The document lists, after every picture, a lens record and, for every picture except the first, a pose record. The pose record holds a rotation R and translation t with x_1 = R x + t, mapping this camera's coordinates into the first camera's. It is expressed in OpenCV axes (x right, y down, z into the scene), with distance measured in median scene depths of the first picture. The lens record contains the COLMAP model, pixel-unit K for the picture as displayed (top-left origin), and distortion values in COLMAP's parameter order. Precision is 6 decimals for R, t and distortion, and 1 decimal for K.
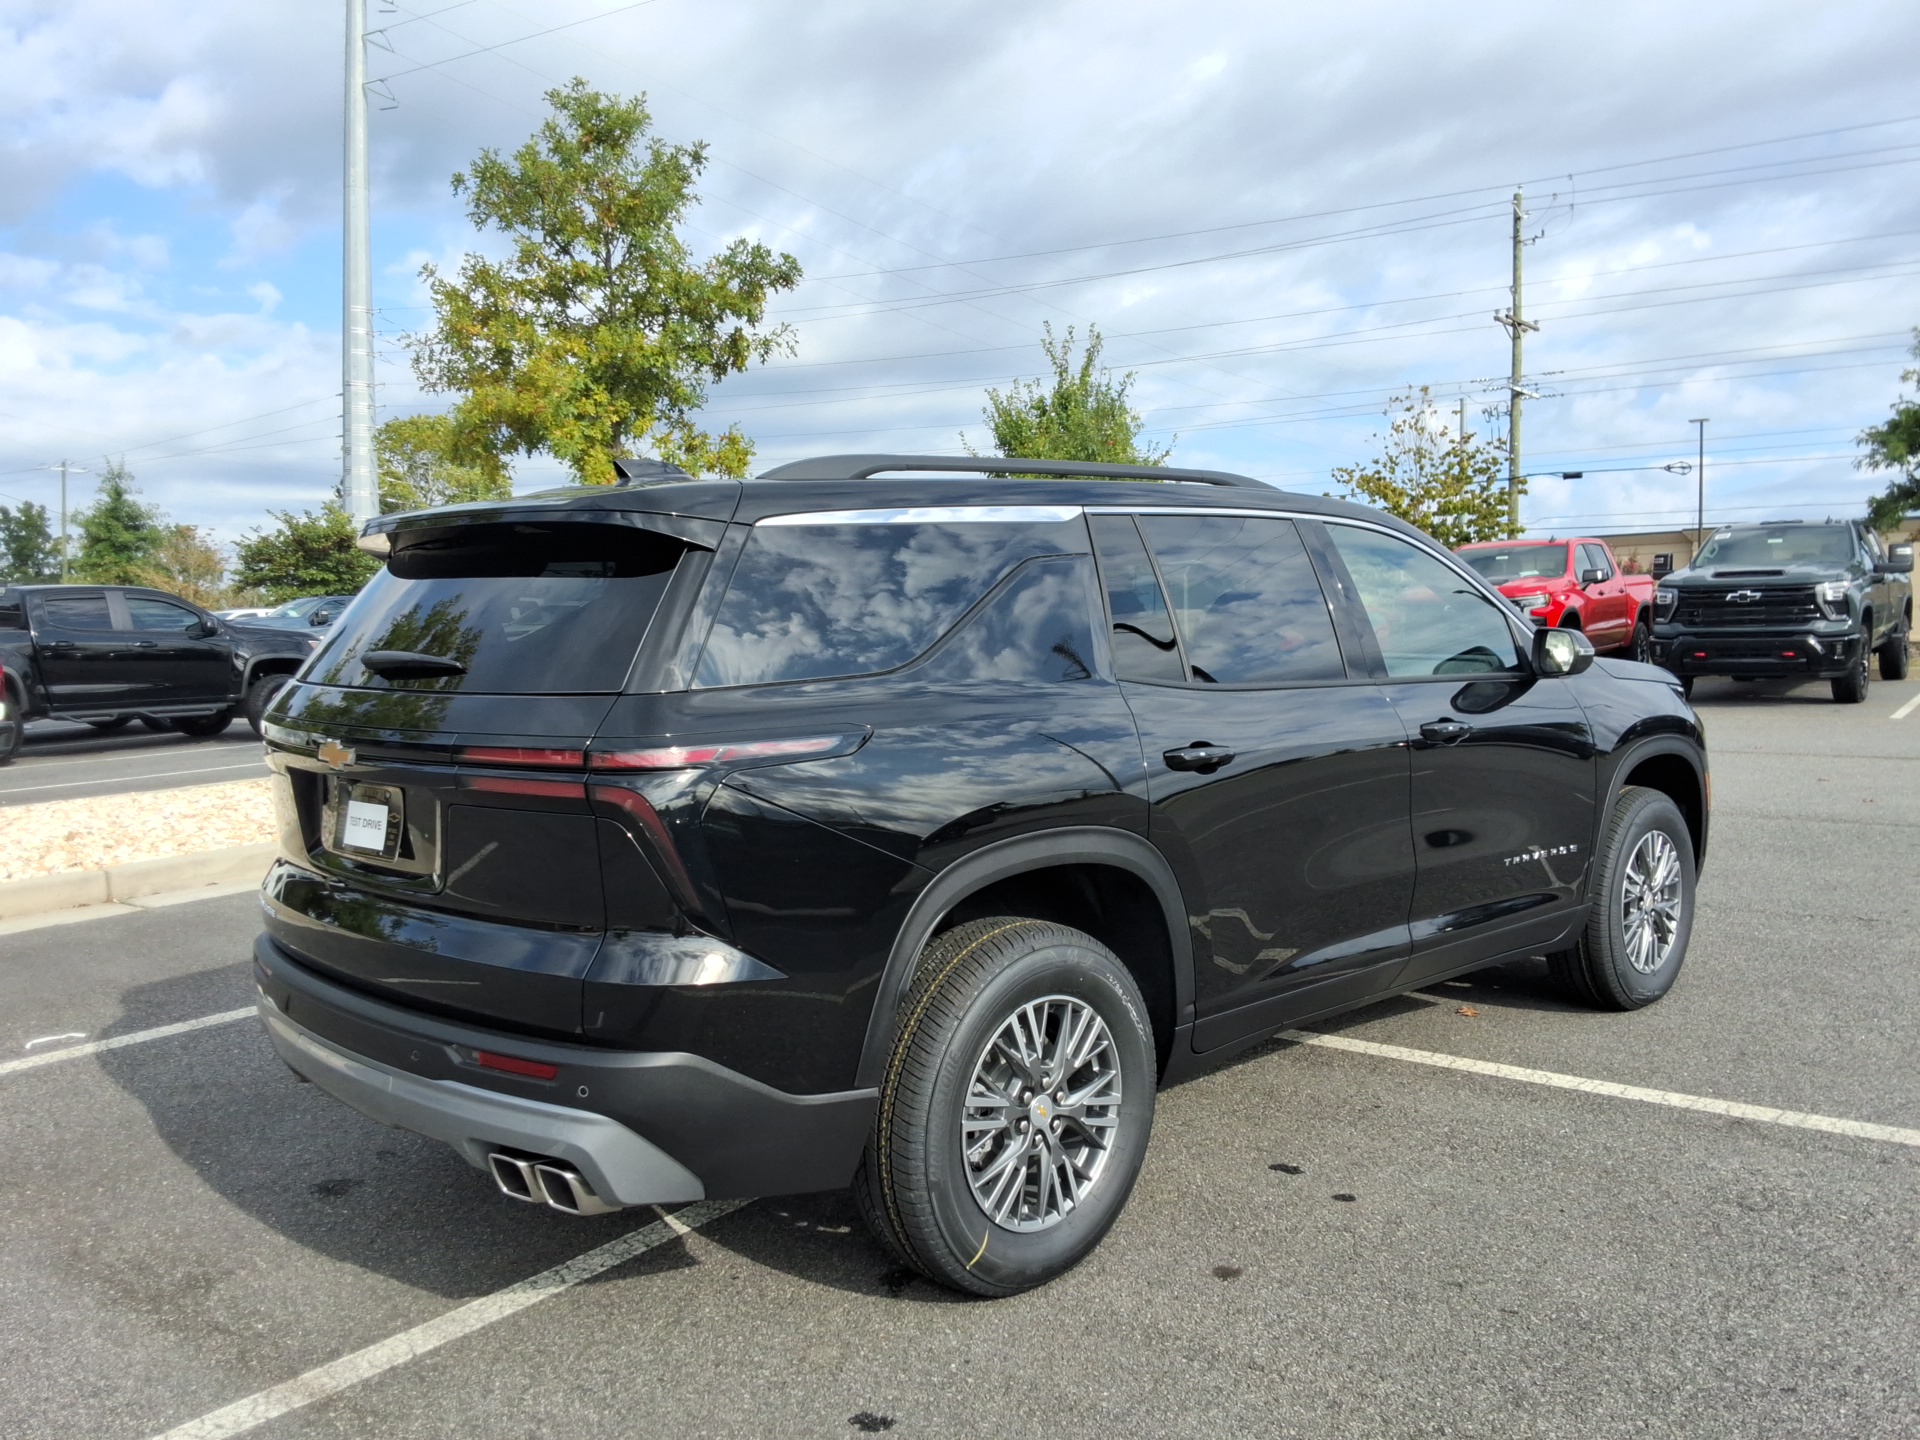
lens RADIAL K [[1539.1, 0, 965.1], [0, 1539.1, 738.2], [0, 0, 1]] dist [0.121711, -0.196197]
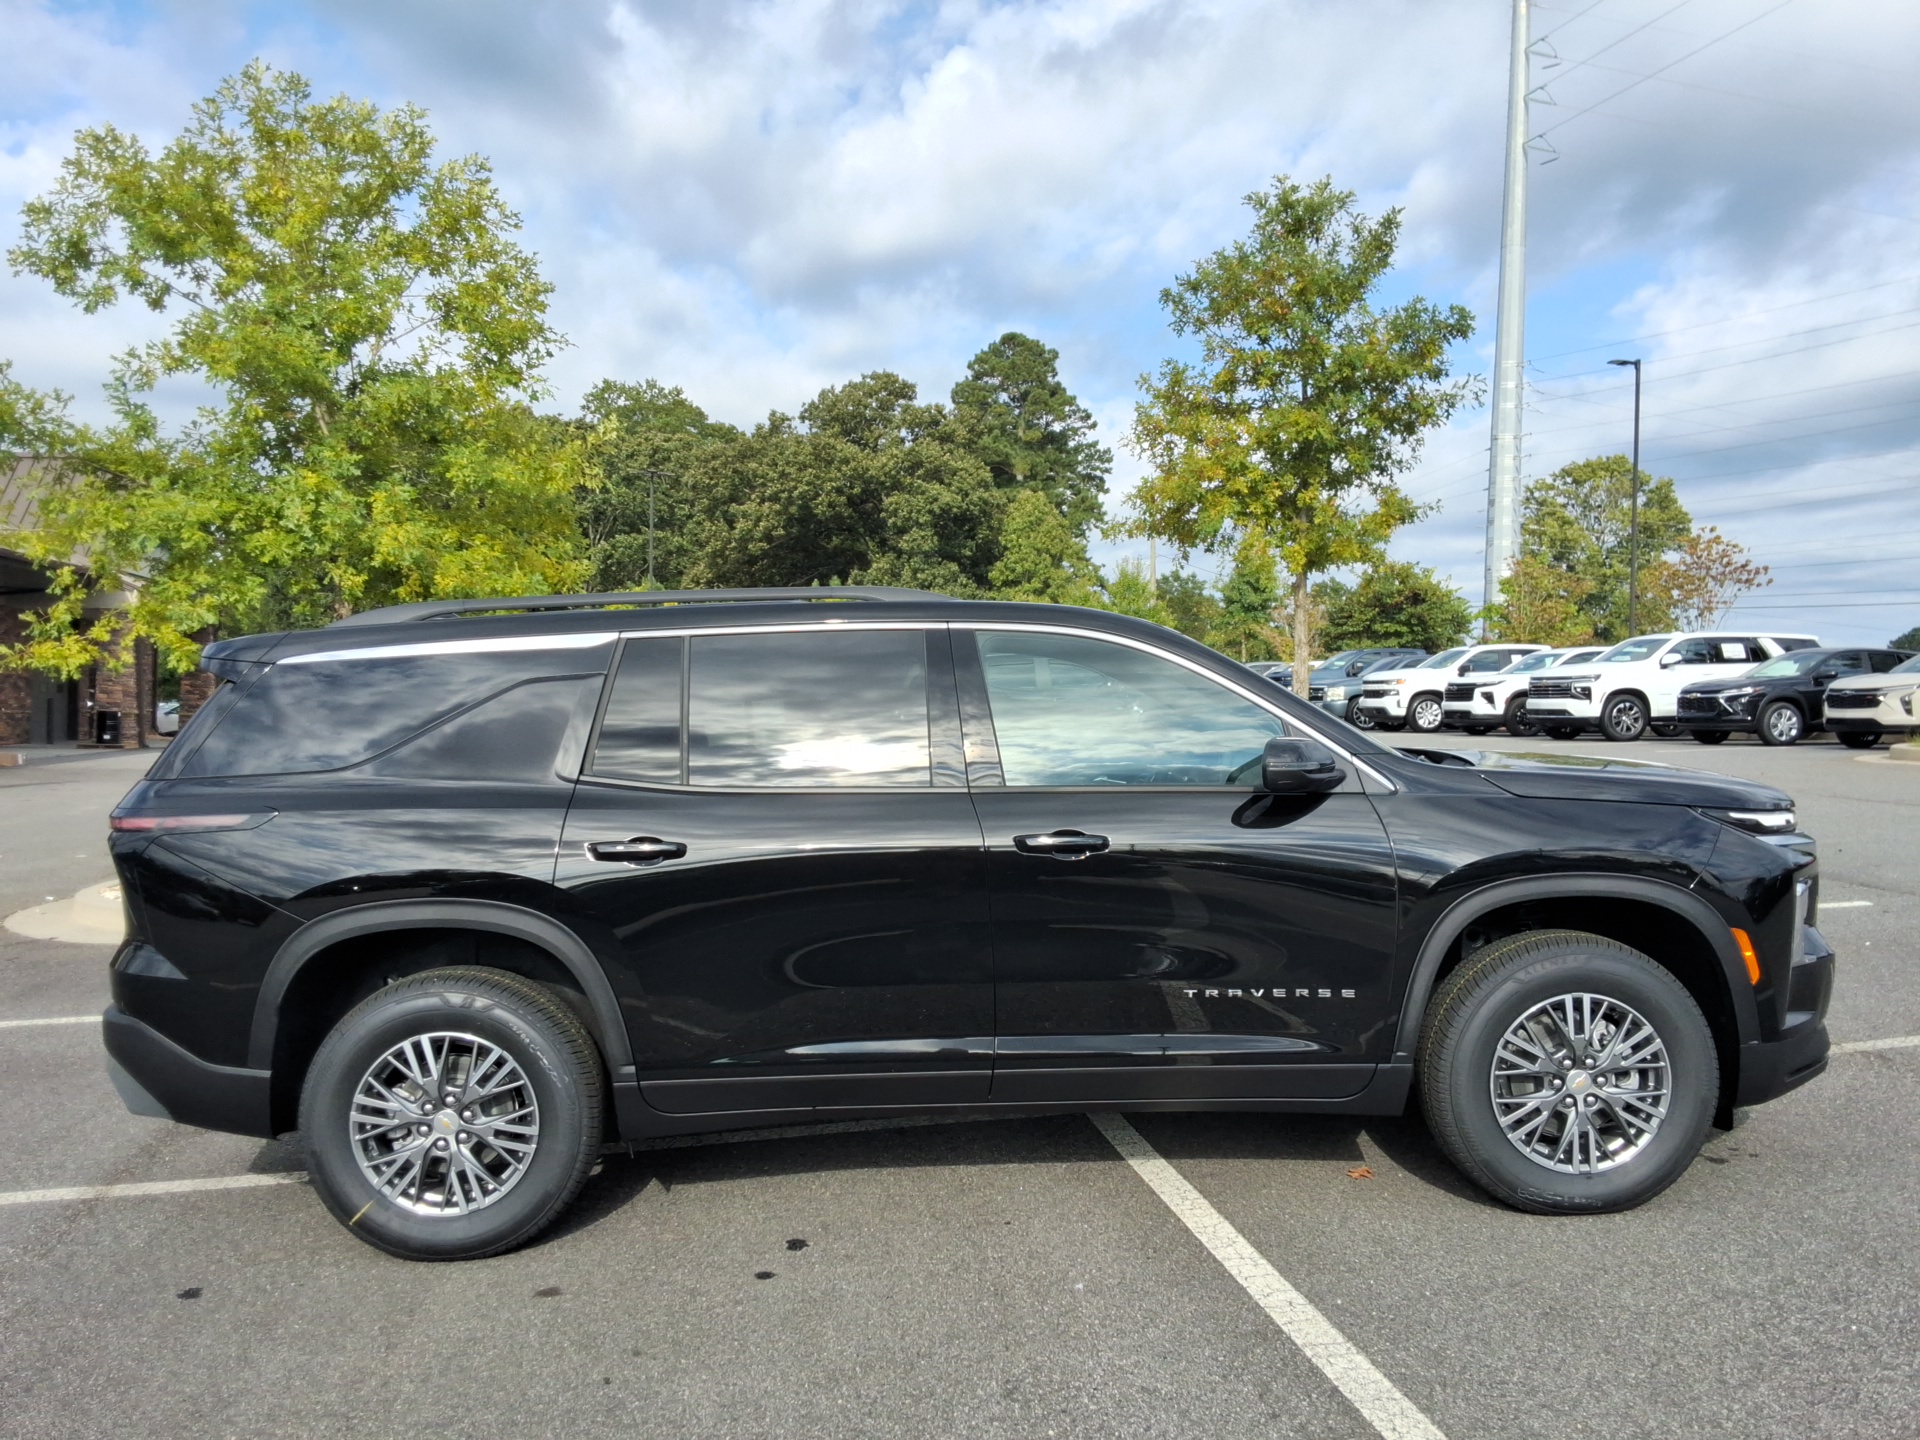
lens RADIAL K [[1532.6, 0, 963.9], [0, 1532.6, 750.5], [0, 0, 1]] dist [0.117745, -0.185802]
pose [[0.731931, 0.030018, -0.680717, 1.101030], [-0.042587, 0.999091, -0.001733, -0.070291], [0.680047, 0.030258, 0.732544, 0.320241]]
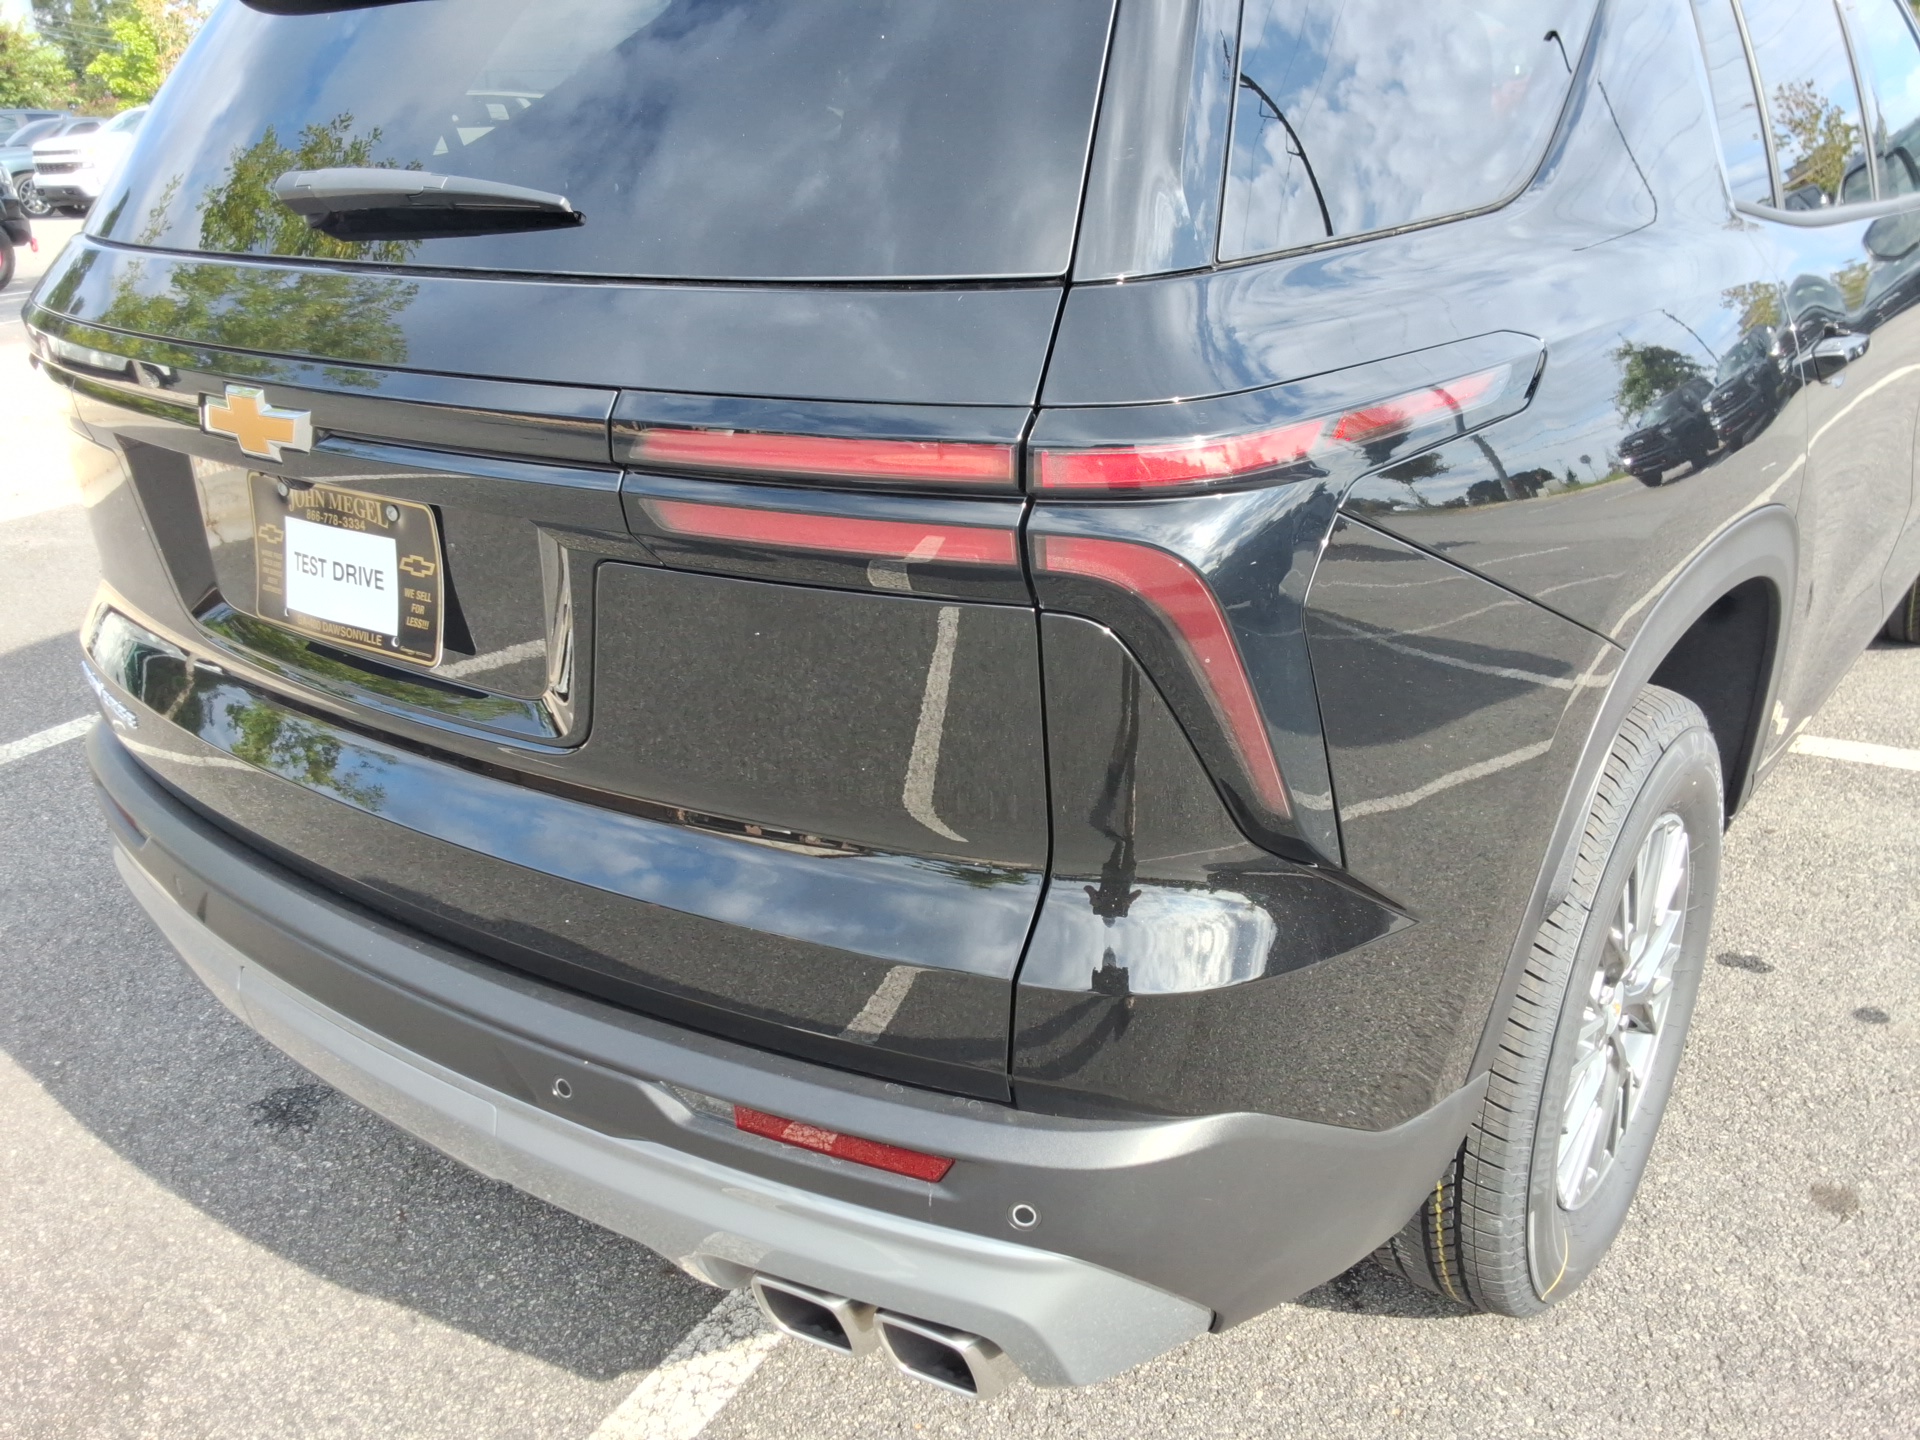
lens RADIAL K [[1541.2, 0, 961.7], [0, 1541.2, 739.9], [0, 0, 1]] dist [0.126570, -0.192142]
pose [[0.990302, -0.057401, 0.126518, -0.236711], [0.018275, 0.956566, 0.290944, -0.025201], [-0.137724, -0.285810, 0.948338, 0.471211]]
